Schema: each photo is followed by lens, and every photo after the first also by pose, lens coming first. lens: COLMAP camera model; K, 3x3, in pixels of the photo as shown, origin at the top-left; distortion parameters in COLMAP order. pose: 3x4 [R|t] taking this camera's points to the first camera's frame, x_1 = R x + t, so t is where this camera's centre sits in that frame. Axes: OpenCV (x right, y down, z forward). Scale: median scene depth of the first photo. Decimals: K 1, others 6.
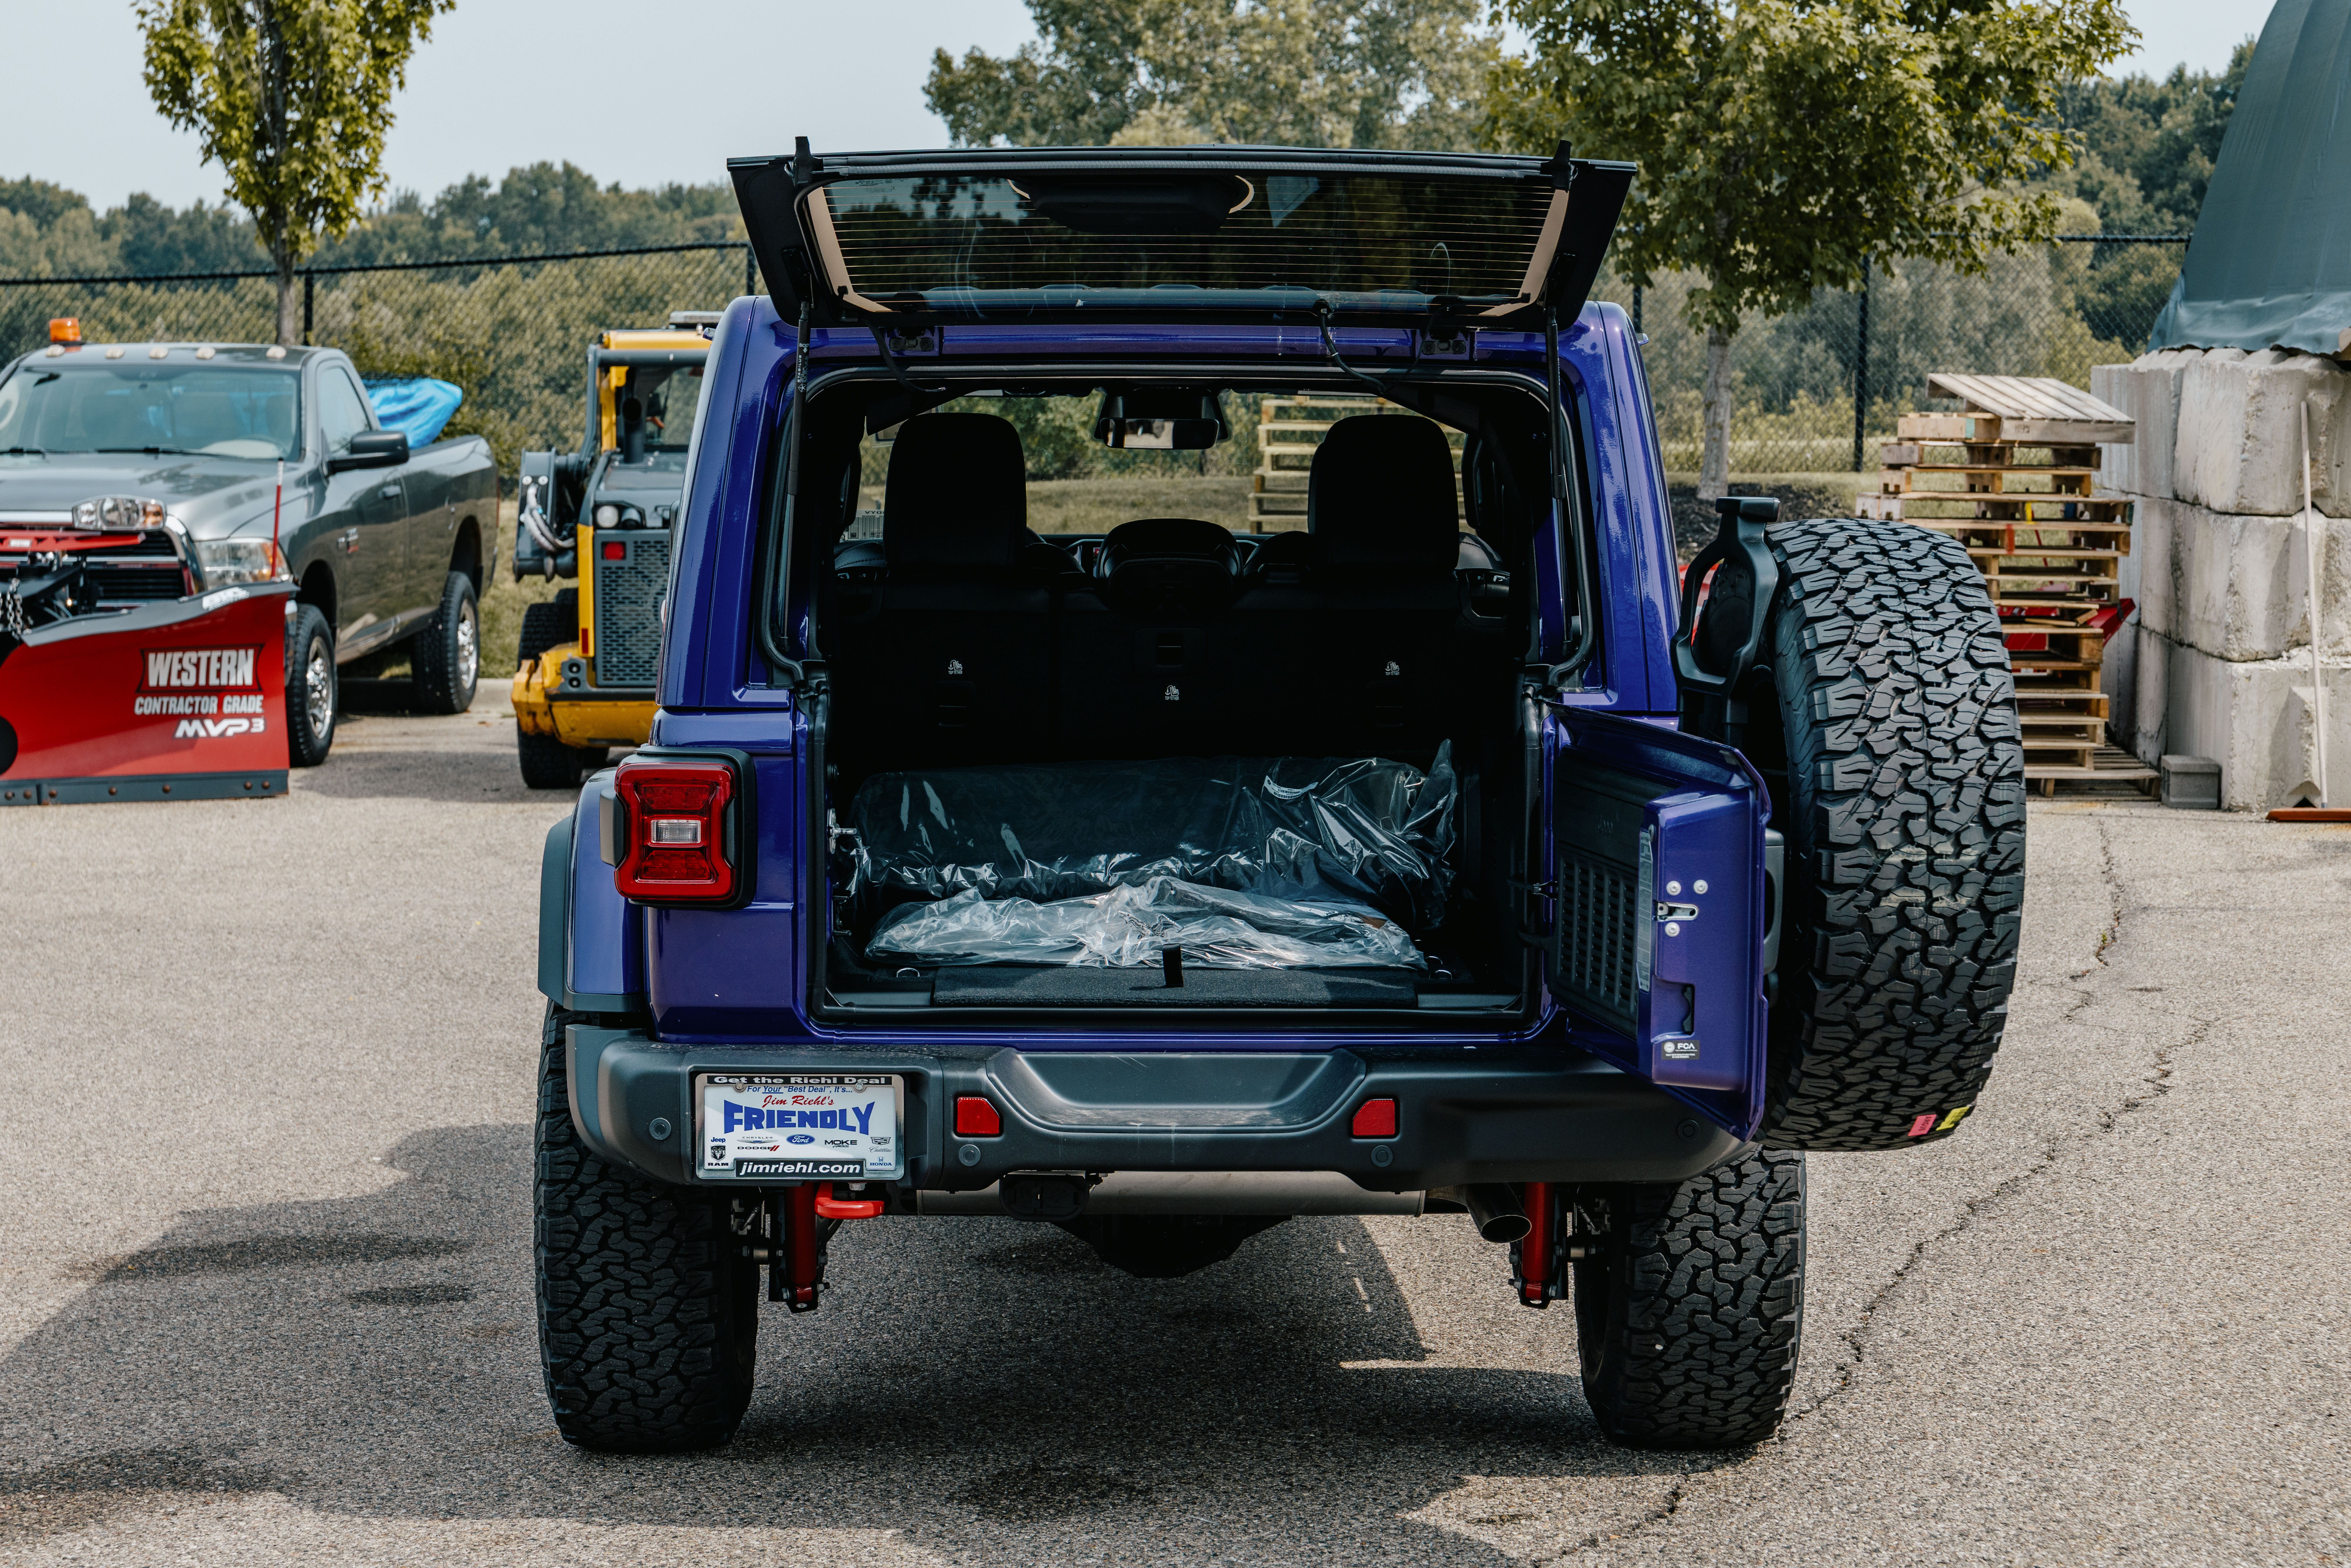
lens RADIAL K [[7362.2, 0, 1150.4], [0, 7362.2, 787.7], [0, 0, 1]] dist [-1.154788, 38.967166]
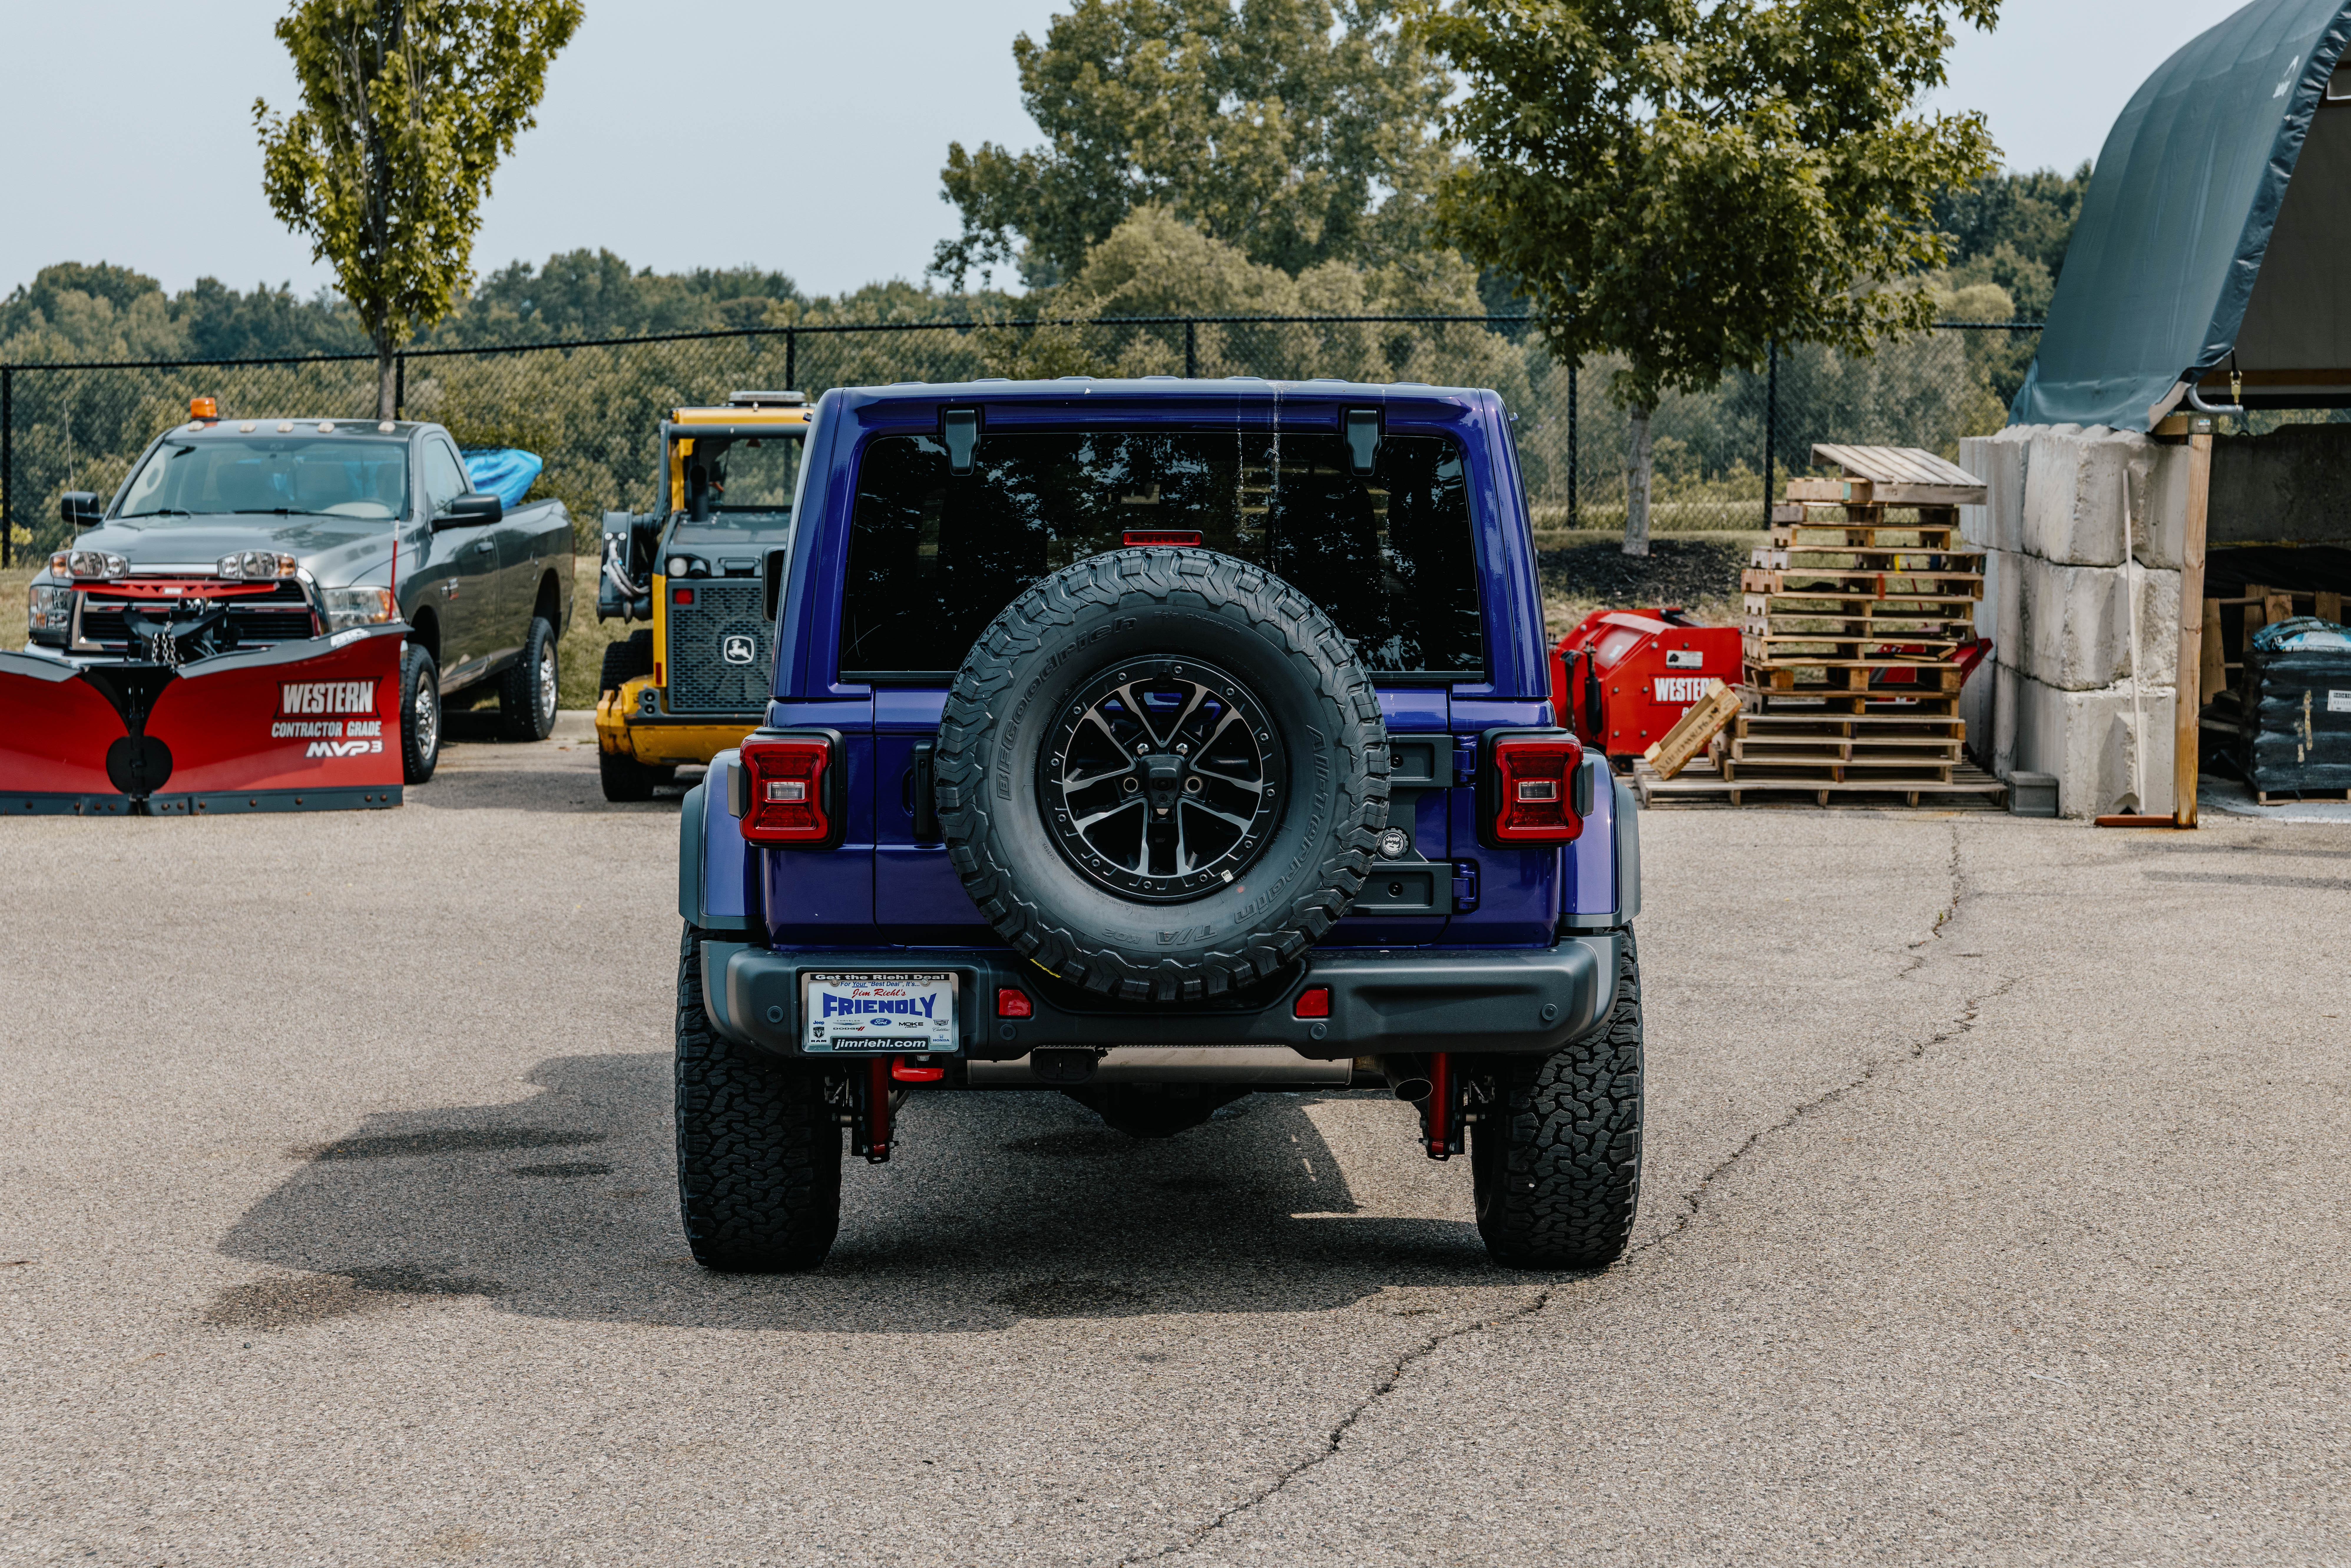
lens RADIAL K [[7453.0, 0, 1175.5], [0, 7453.0, 784.0], [0, 0, 1]] dist [-1.410113, 55.816996]
pose [[0.999990, -0.000432, 0.004540, -0.000214], [0.000479, 0.999945, -0.010523, 0.009839], [-0.004535, 0.010525, 0.999934, -0.178284]]
